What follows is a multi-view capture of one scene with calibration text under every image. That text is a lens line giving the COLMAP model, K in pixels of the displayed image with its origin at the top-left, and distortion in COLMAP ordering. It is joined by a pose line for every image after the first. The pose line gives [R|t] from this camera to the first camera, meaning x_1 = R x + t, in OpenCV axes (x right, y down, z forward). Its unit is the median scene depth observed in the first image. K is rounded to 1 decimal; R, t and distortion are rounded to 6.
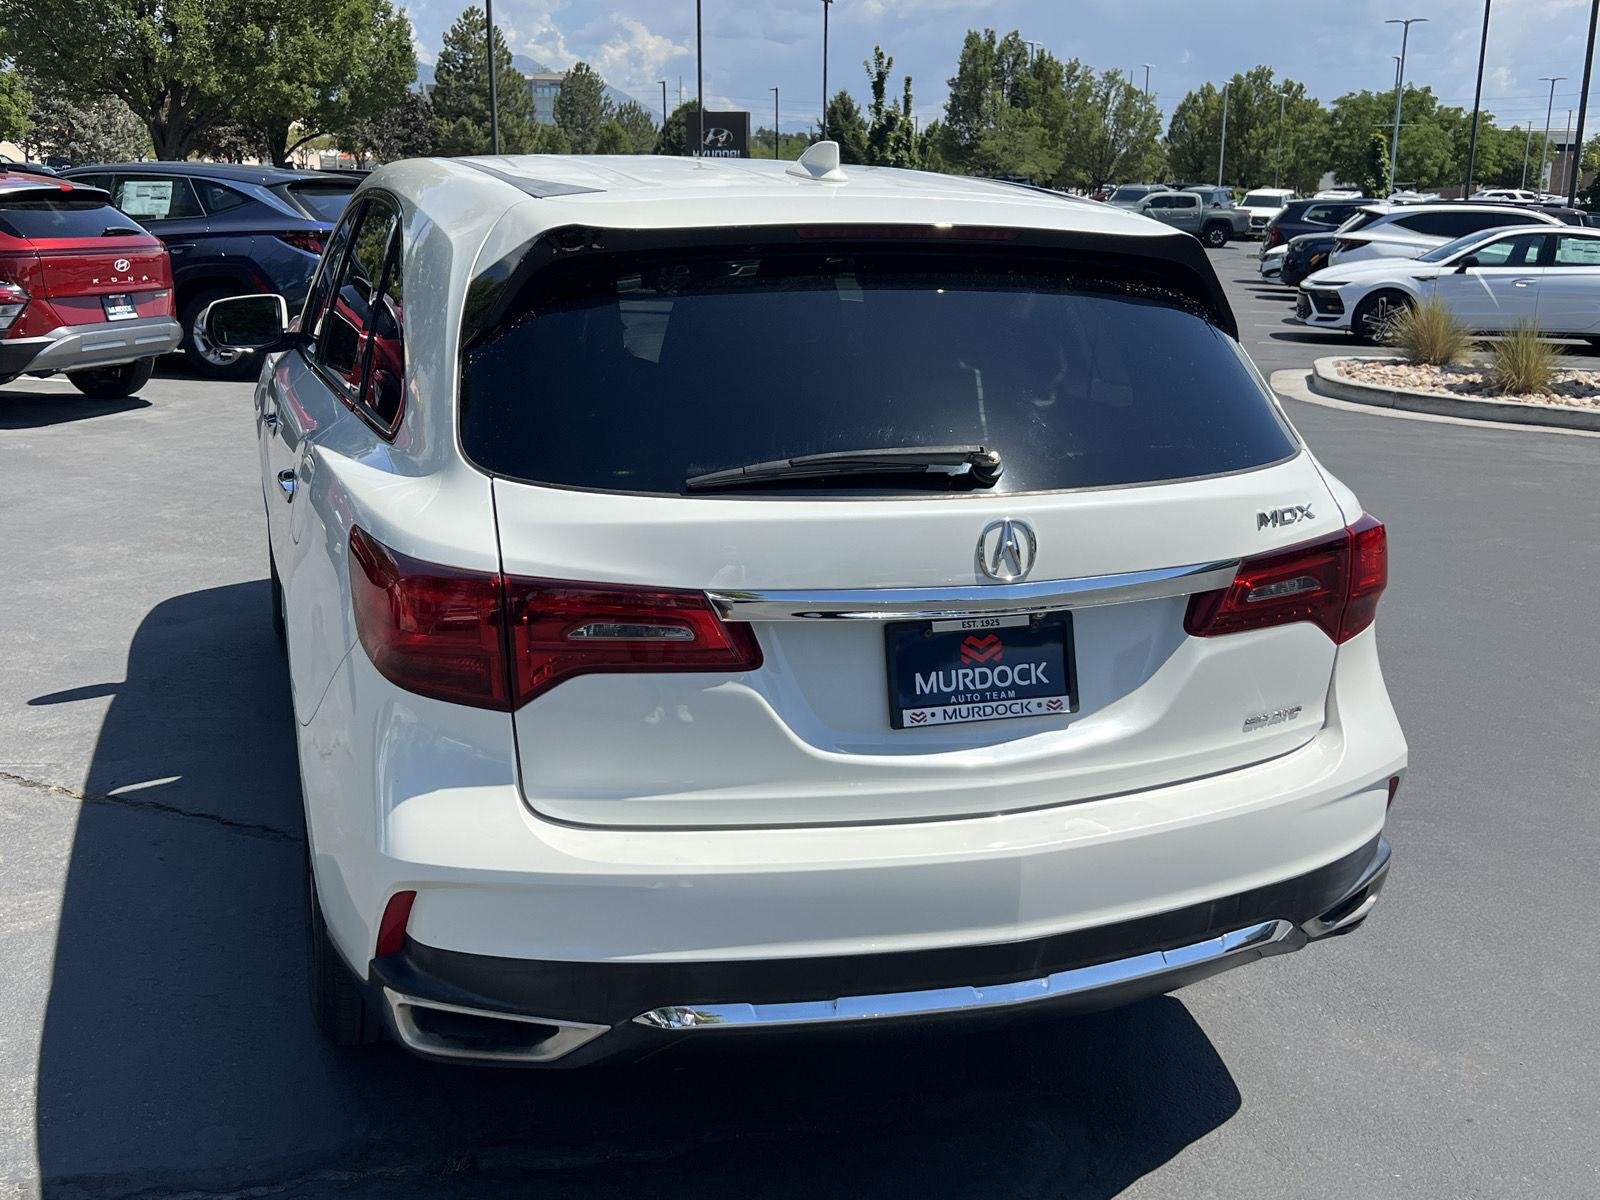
lens RADIAL K [[1596.7, 0, 800.0], [0, 1596.7, 600.0], [0, 0, 1]] dist [0.062533, -0.101347]
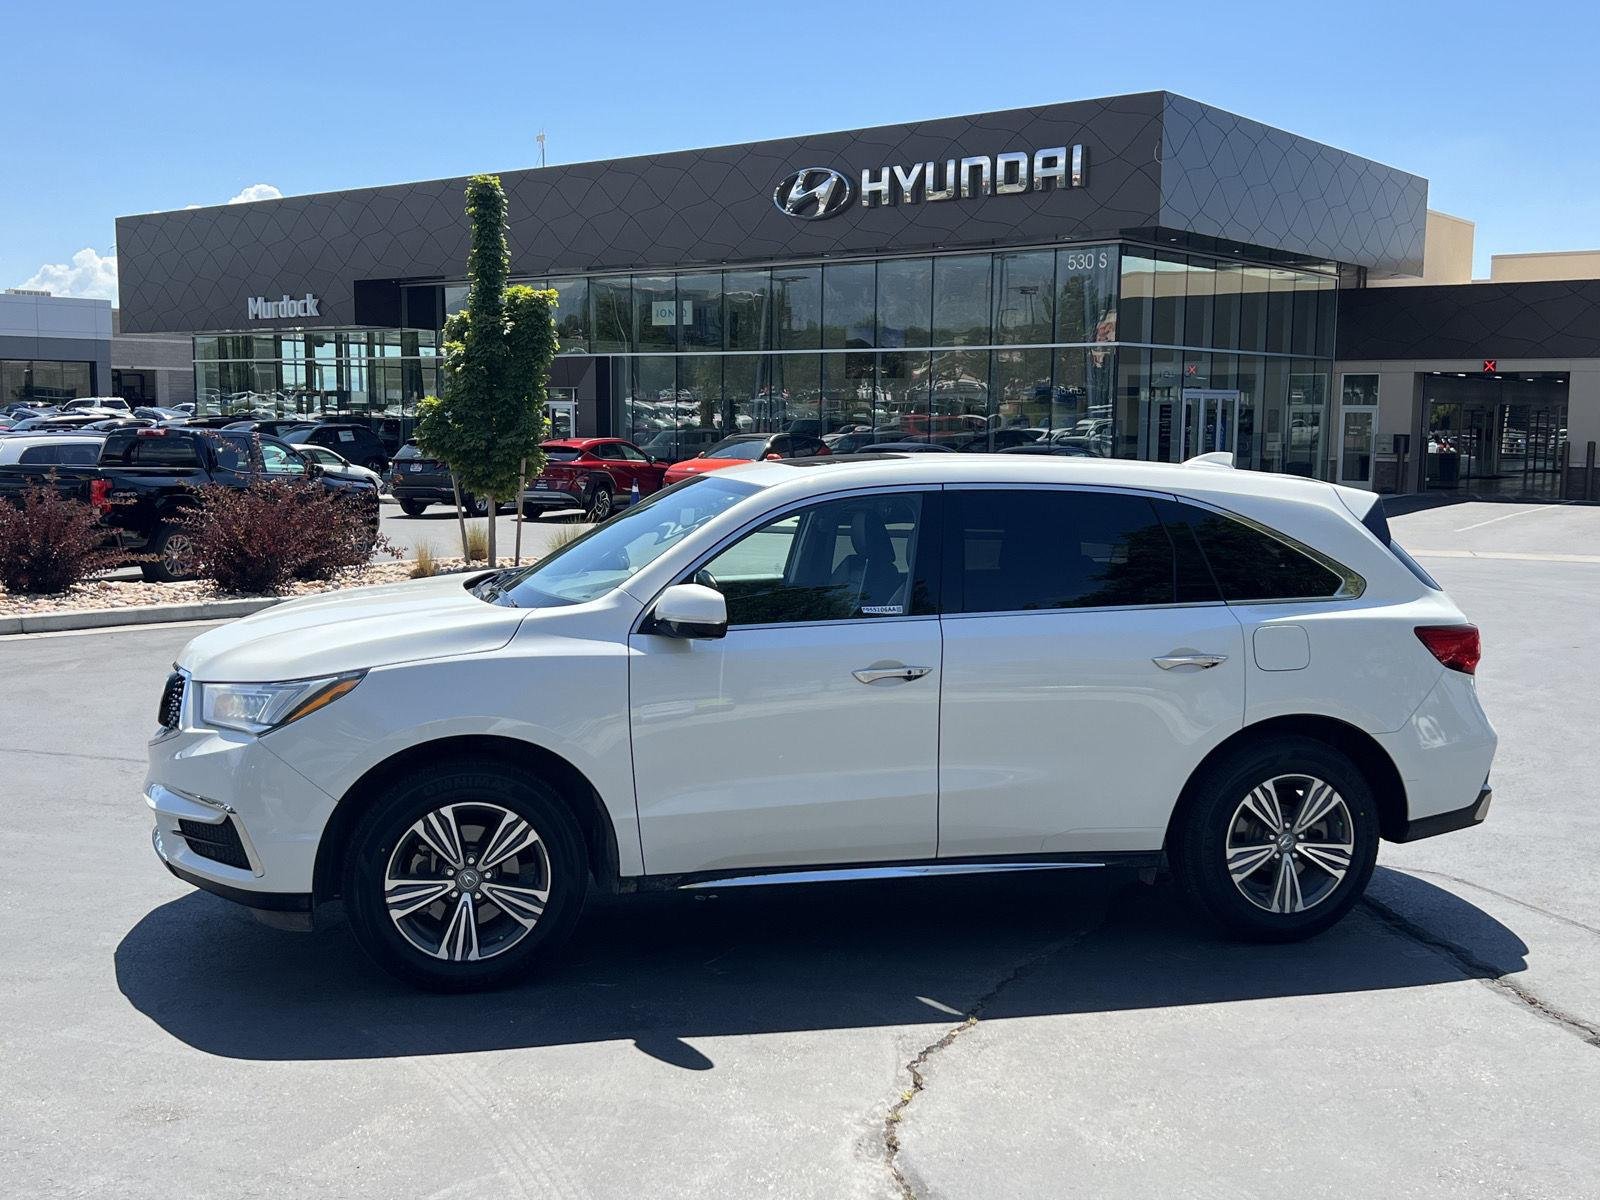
lens RADIAL K [[1660.8, 0, 800.0], [0, 1660.8, 600.0], [0, 0, 1]] dist [0.096586, -0.215015]
pose [[0.079780, -0.120590, 0.989491, -2.743621], [0.233442, 0.967311, 0.099065, -0.534023], [-0.969092, 0.223085, 0.105323, 1.621887]]
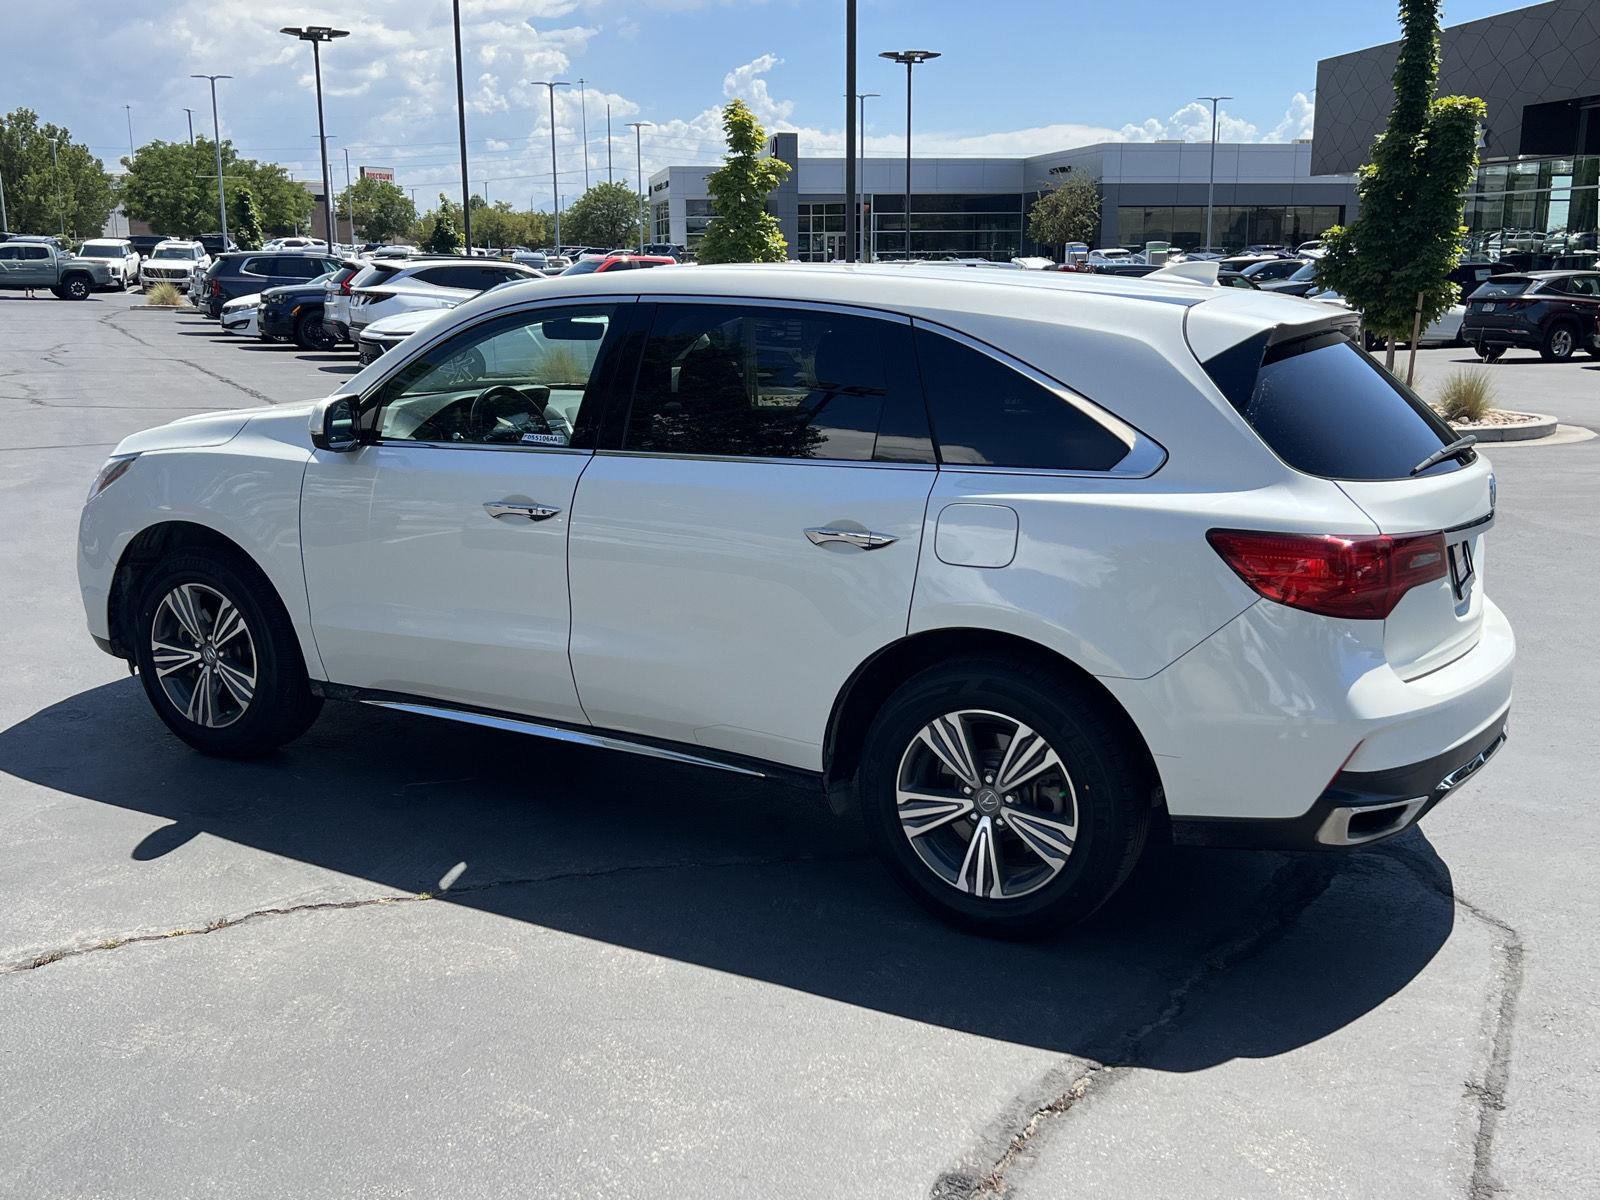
lens RADIAL K [[1596.7, 0, 800.0], [0, 1596.7, 600.0], [0, 0, 1]] dist [0.062533, -0.101347]
pose [[0.747635, -0.151420, 0.646618, -1.558095], [0.168726, 0.985021, 0.035580, -0.100713], [-0.642319, 0.082500, 0.761984, 0.121735]]
